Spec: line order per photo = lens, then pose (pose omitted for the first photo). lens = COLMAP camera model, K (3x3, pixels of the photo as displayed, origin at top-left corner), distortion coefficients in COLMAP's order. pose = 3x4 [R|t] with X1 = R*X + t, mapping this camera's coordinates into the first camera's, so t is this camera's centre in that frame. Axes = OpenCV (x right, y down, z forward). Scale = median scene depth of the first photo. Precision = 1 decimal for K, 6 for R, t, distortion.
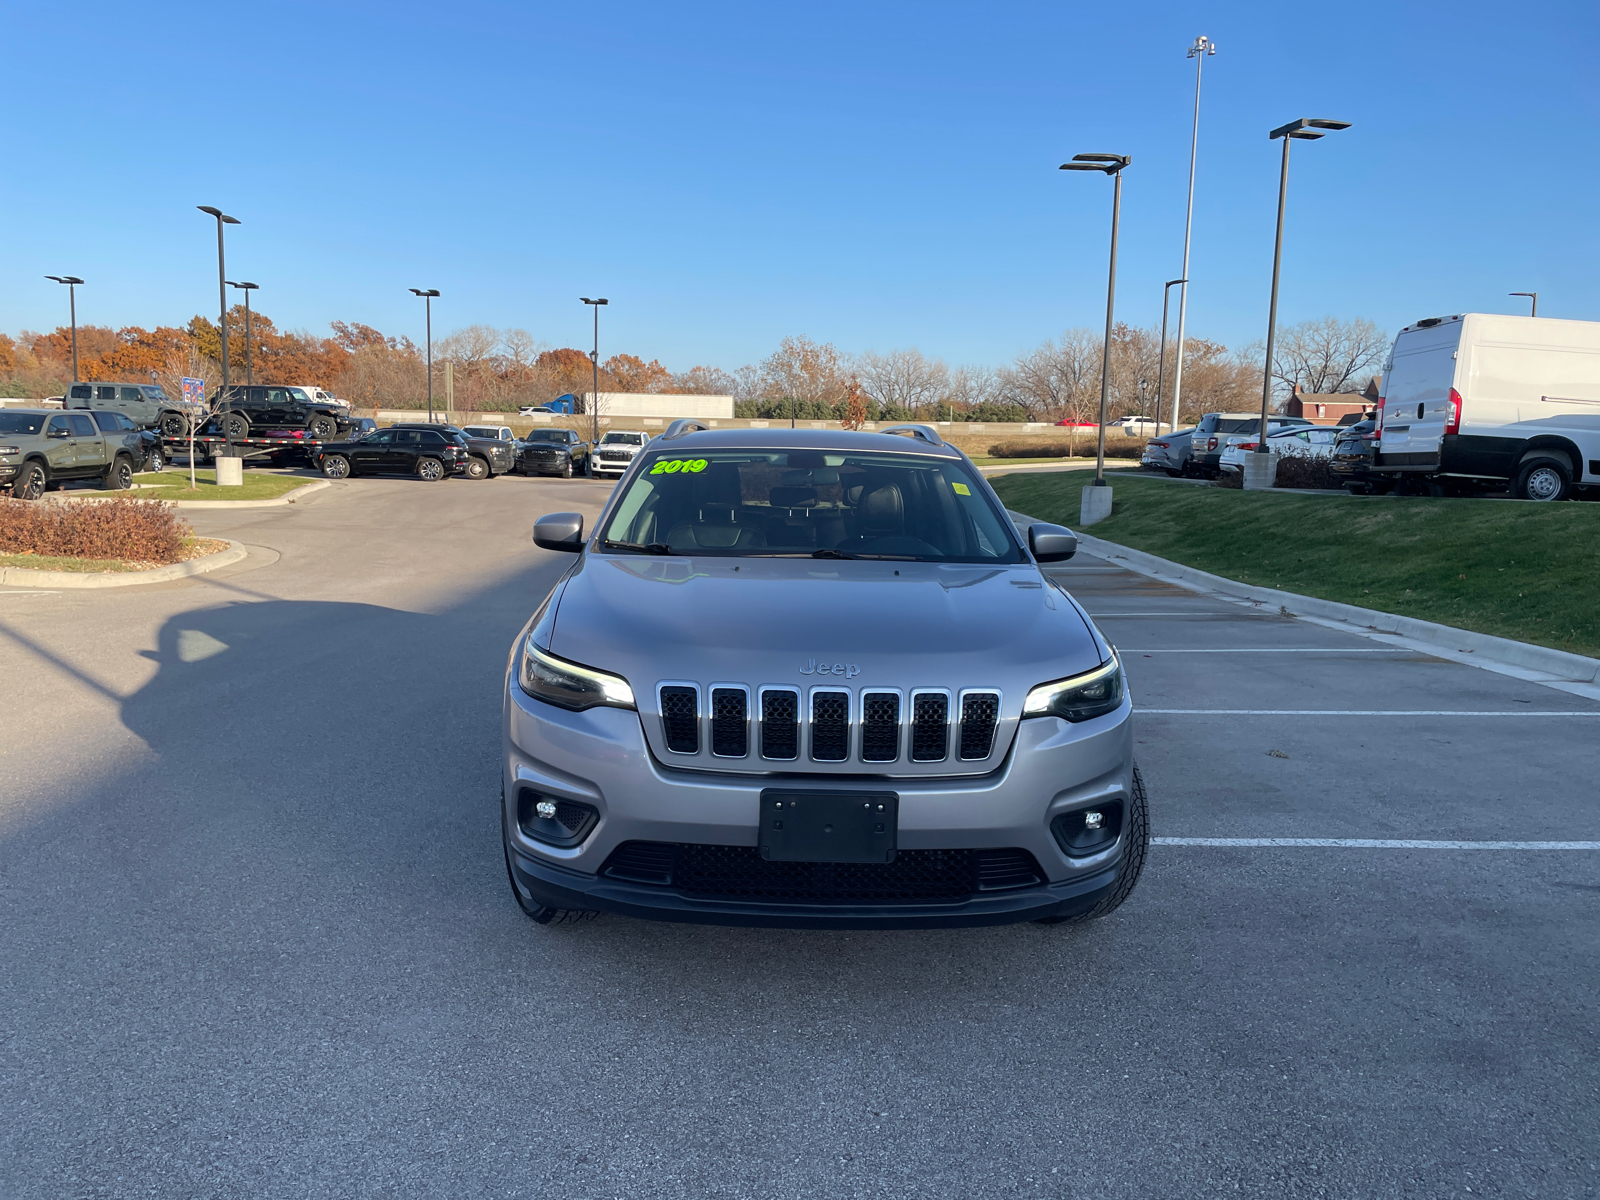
lens RADIAL K [[1204.0, 0, 784.5], [0, 1204.0, 604.7], [0, 0, 1]] dist [0.084872, -0.109968]
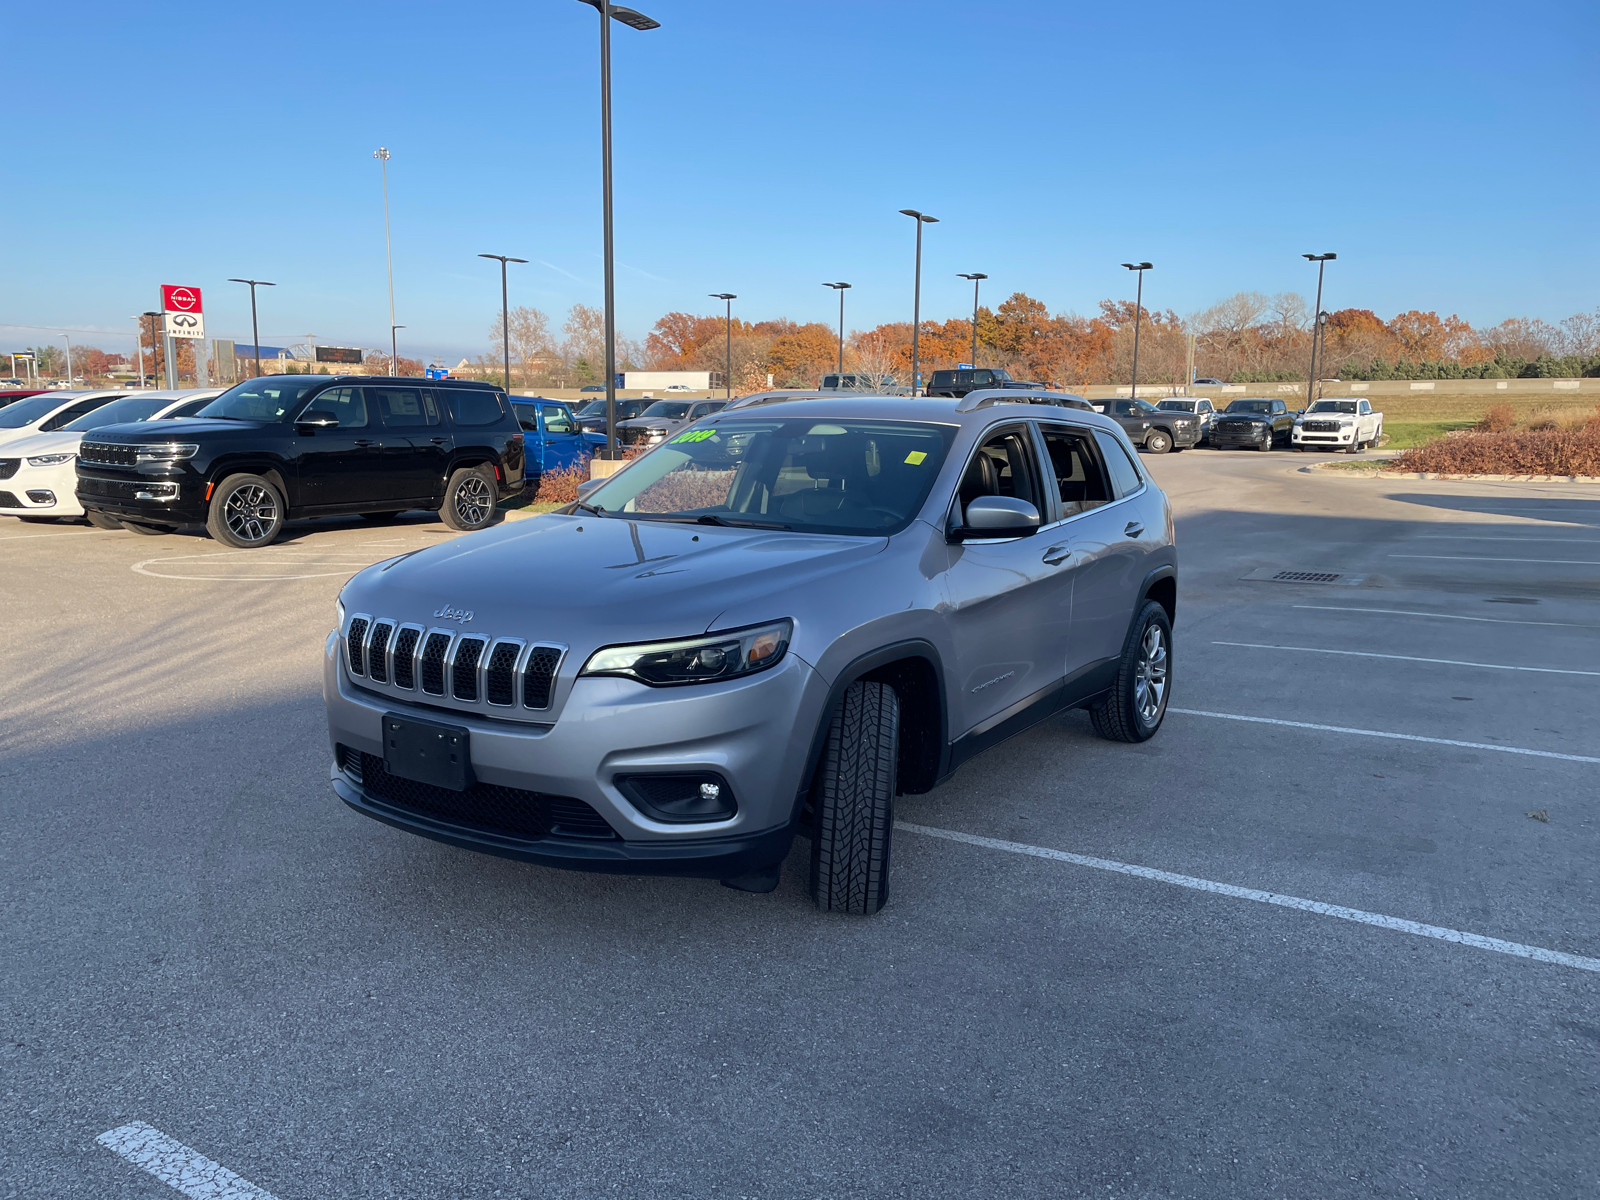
lens RADIAL K [[1204.0, 0, 784.5], [0, 1204.0, 604.7], [0, 0, 1]] dist [0.084872, -0.109968]
pose [[0.820448, 0.069420, -0.567491, 0.064135], [-0.057920, 0.997586, 0.038296, -0.001121], [0.568780, 0.001449, 0.822488, 0.017189]]
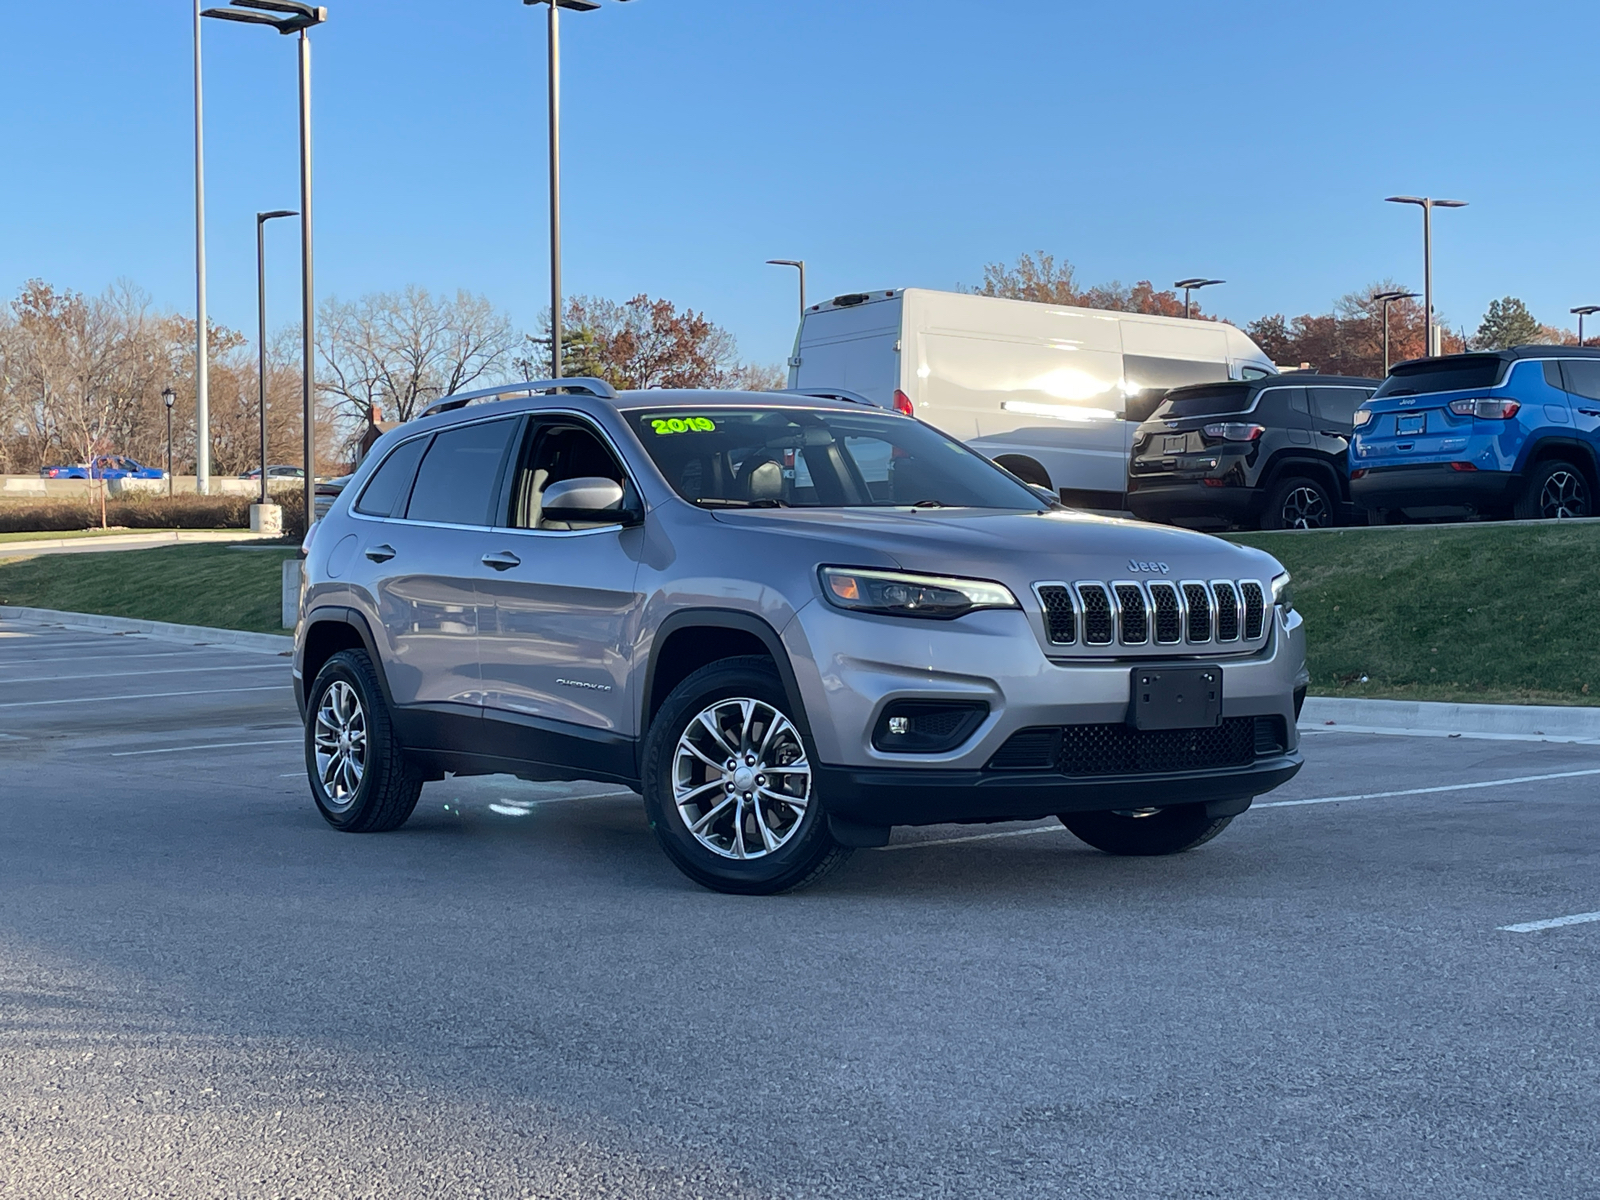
lens RADIAL K [[2469.3, 0, 734.9], [0, 2469.3, 596.0], [0, 0, 1]] dist [0.073034, 0.044904]
pose [[0.849328, -0.033533, 0.526800, -0.105687], [0.087358, 0.993148, -0.077624, 0.015703], [-0.520587, 0.111949, 0.846437, -0.053692]]
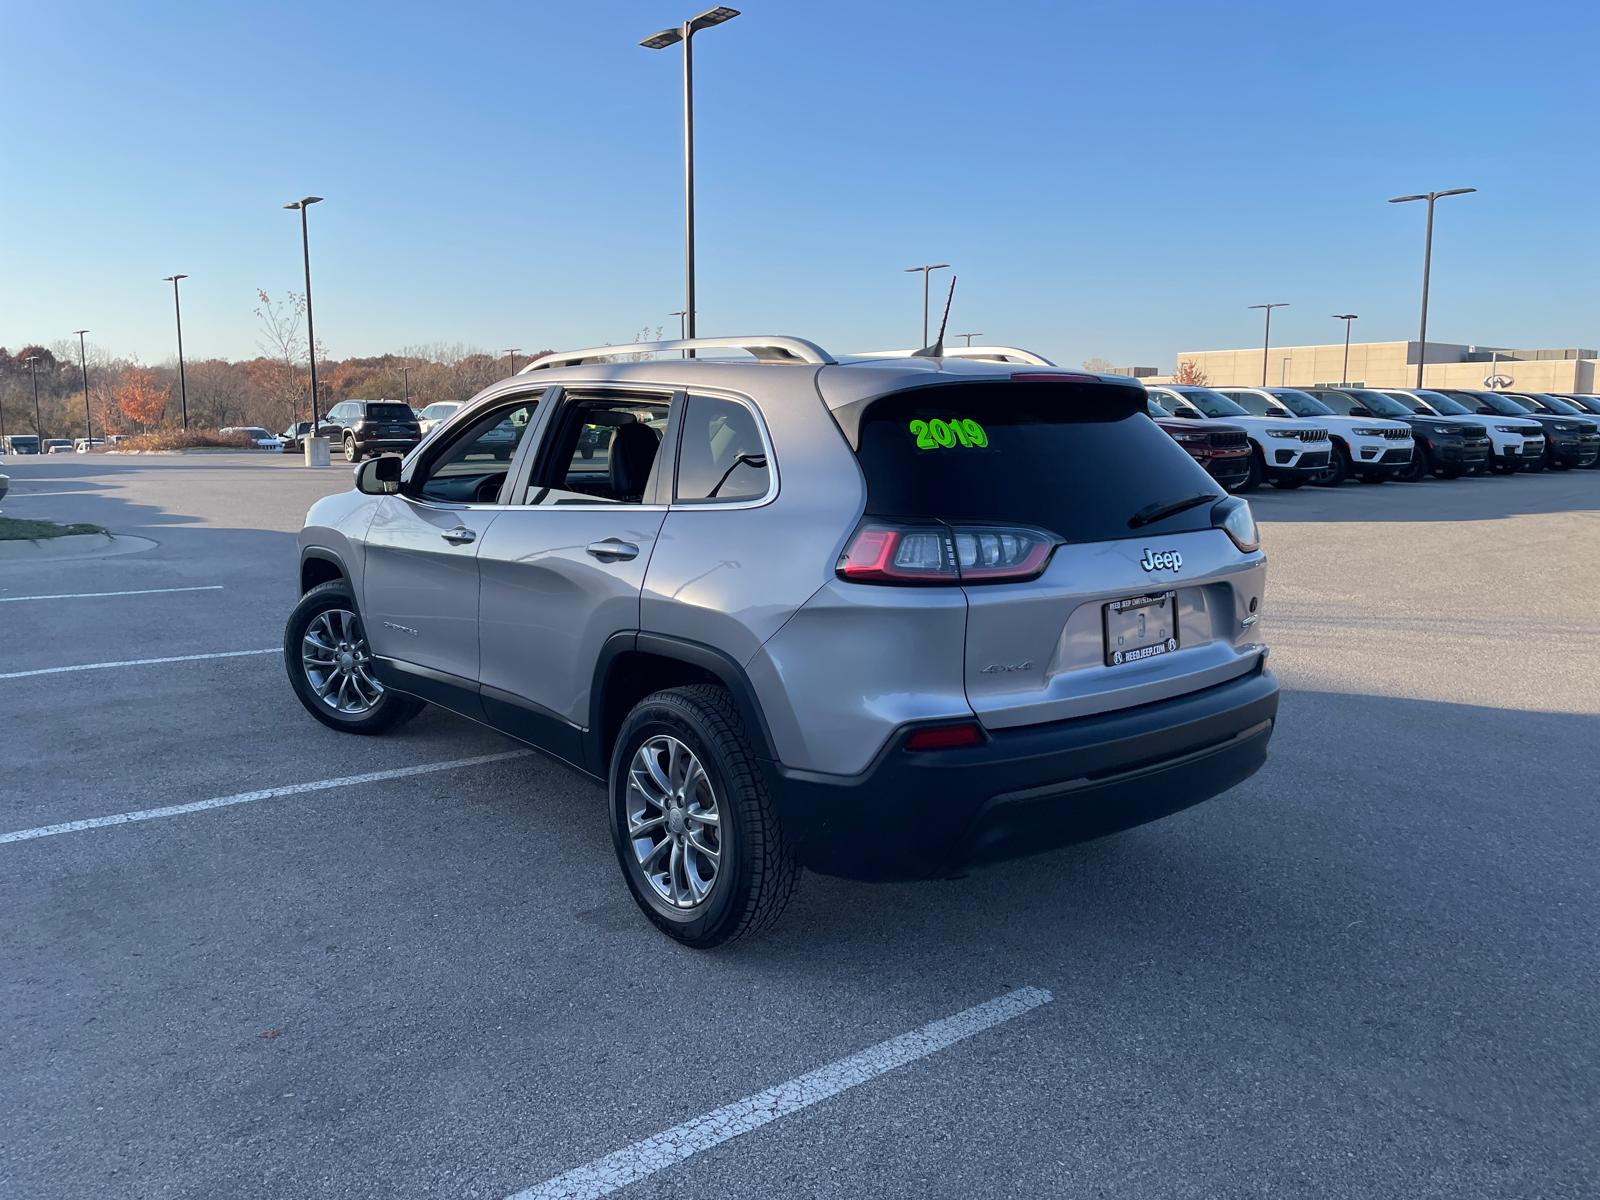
lens RADIAL K [[1199.2, 0, 790.0], [0, 1199.2, 594.9], [0, 0, 1]] dist [0.082986, -0.100204]
pose [[-0.783919, 0.066402, -0.617301, 0.061444], [-0.092748, 0.970583, 0.222186, -0.022273], [0.613896, 0.231429, -0.754700, 0.211845]]
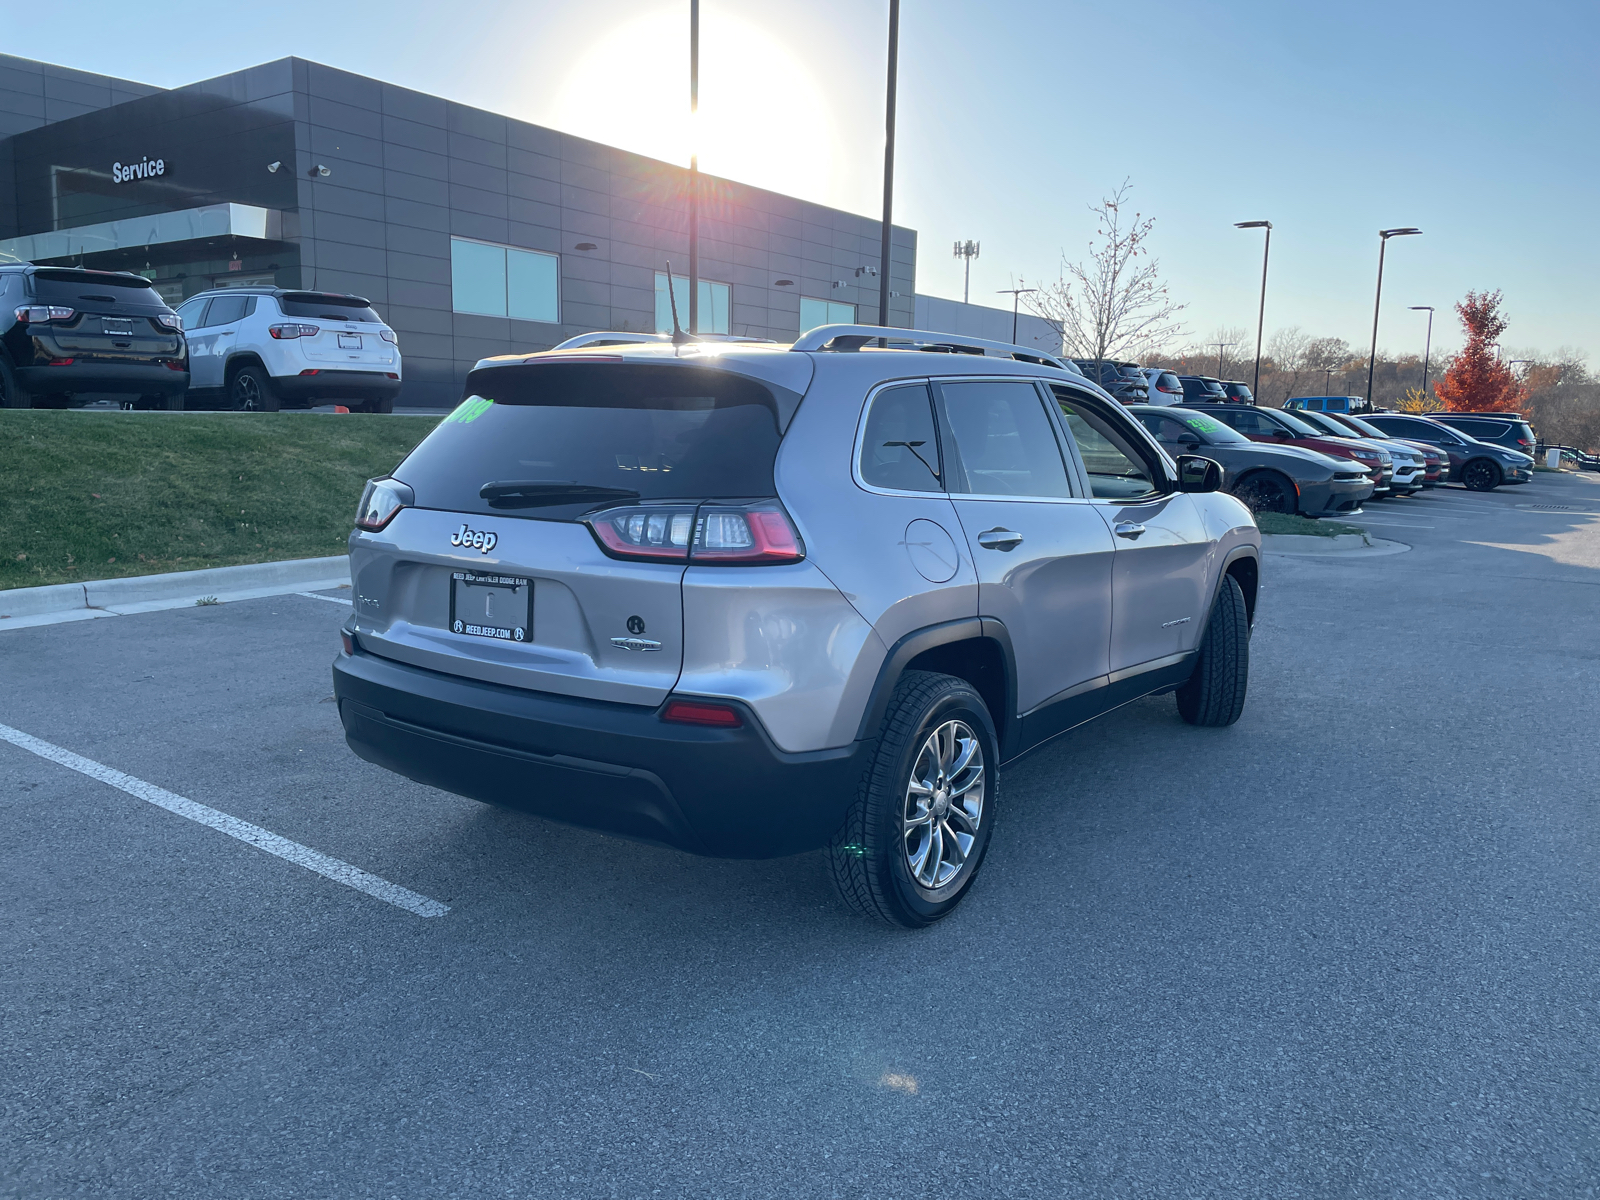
lens RADIAL K [[1204.0, 0, 784.5], [0, 1204.0, 604.7], [0, 0, 1]] dist [0.084872, -0.109968]
pose [[-0.804399, -0.126922, 0.580374, -0.056052], [0.032735, 0.965959, 0.256616, -0.024415], [-0.593187, 0.225420, -0.772861, 0.216275]]
